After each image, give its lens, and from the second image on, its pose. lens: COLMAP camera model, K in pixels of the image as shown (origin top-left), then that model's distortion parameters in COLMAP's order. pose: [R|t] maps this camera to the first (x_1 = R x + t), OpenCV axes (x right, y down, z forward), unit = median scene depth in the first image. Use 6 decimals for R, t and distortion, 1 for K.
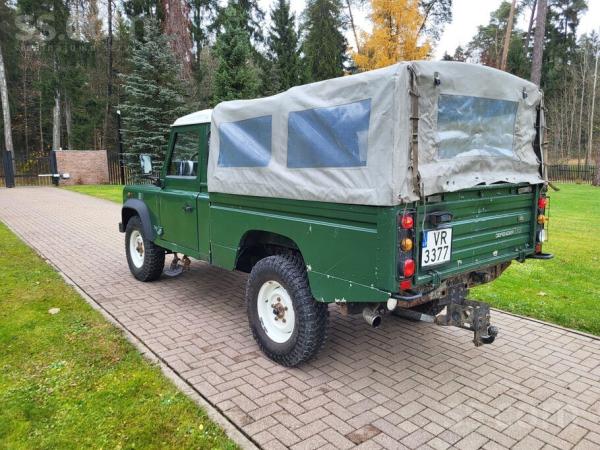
lens RADIAL K [[415.2, 0, 297.2], [0, 415.2, 226.1], [0, 0, 1]] dist [0.081799, -0.074323]
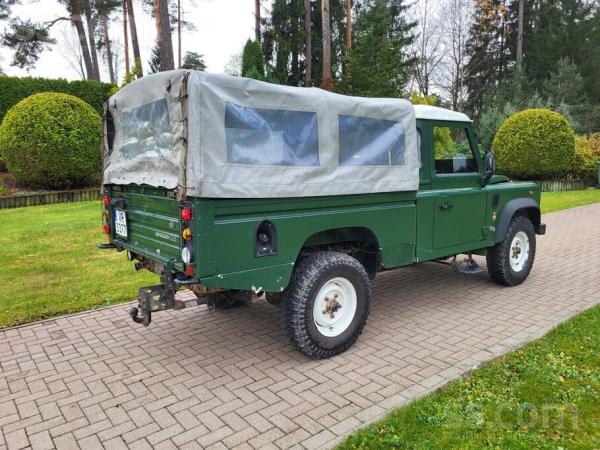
lens RADIAL K [[415.2, 0, 297.2], [0, 415.2, 226.1], [0, 0, 1]] dist [0.081799, -0.074323]
pose [[0.077272, 0.153852, -0.985068, 1.402187], [-0.143393, 0.979465, 0.141729, -0.177497], [0.986645, 0.130300, 0.097746, 1.148243]]
